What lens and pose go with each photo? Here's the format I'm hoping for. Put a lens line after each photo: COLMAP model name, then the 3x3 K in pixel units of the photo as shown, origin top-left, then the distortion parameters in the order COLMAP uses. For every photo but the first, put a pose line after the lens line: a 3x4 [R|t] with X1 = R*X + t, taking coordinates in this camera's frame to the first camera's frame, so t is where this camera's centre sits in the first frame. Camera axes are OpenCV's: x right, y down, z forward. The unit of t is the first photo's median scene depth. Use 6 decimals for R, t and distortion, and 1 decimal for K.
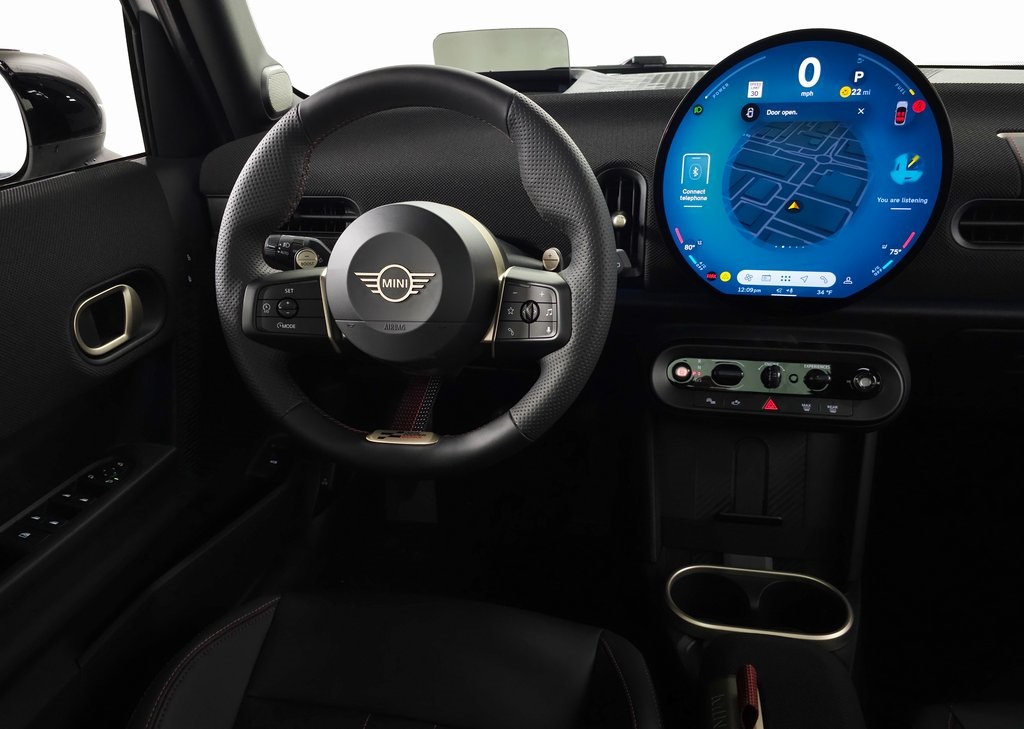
lens RADIAL K [[743.3, 0, 497.3], [0, 743.3, 352.1], [0, 0, 1]] dist [0.082375, -0.140998]
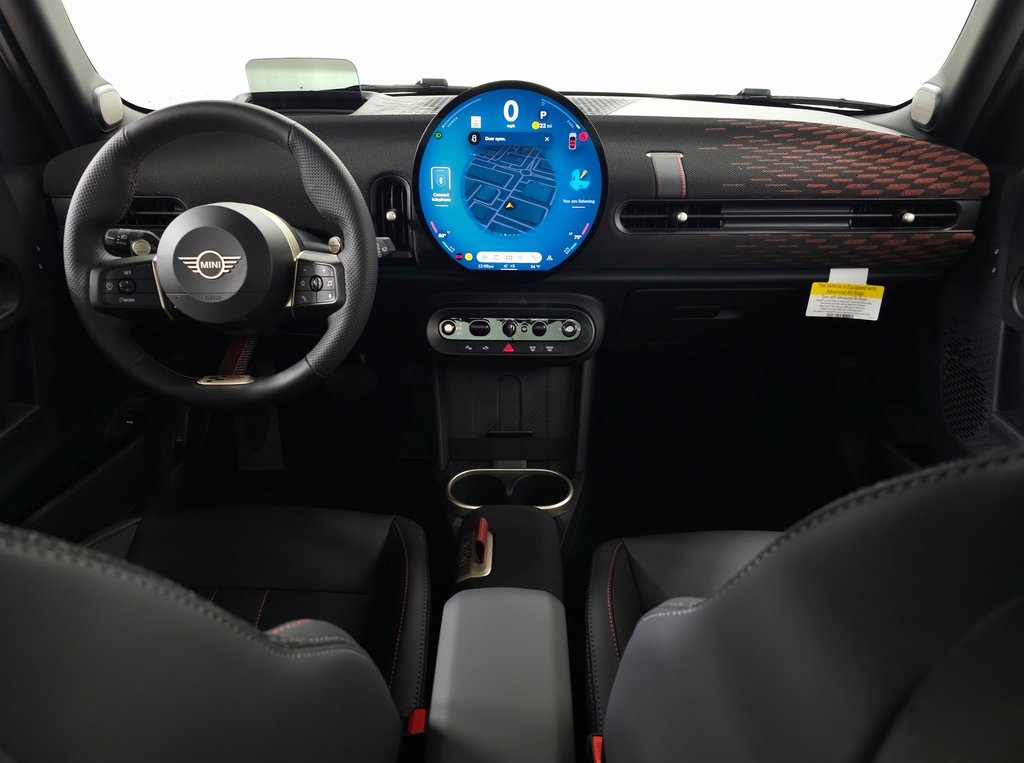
lens RADIAL K [[714.6, 0, 512.0], [0, 714.6, 381.5], [0, 0, 1]] dist [0.044373, -0.048125]
pose [[0.980940, -0.051700, 0.187306, 0.128684], [0.039859, 0.996994, 0.066443, 0.048283], [-0.190178, -0.057711, 0.980052, -0.353495]]
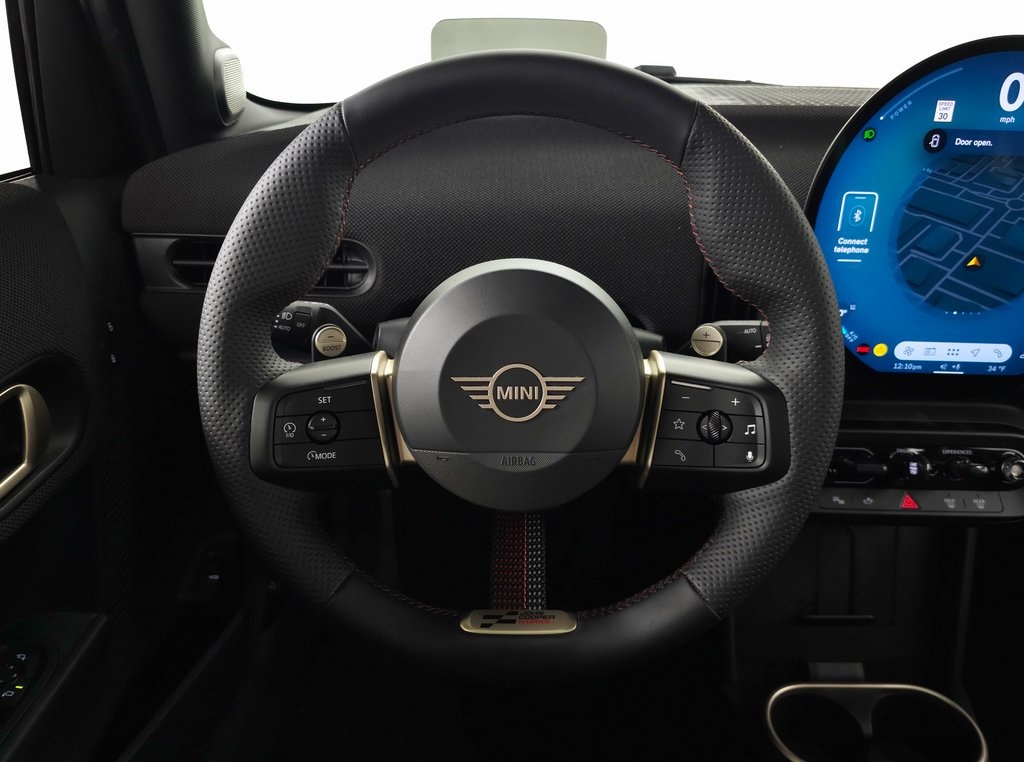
lens RADIAL K [[713.9, 0, 492.5], [0, 713.9, 367.4], [0, 0, 1]] dist [0.035521, -0.046252]
pose [[0.979150, -0.031159, 0.200737, -0.252897], [0.027661, 0.999413, 0.020204, -0.114707], [-0.201249, -0.014230, 0.979437, 0.368419]]
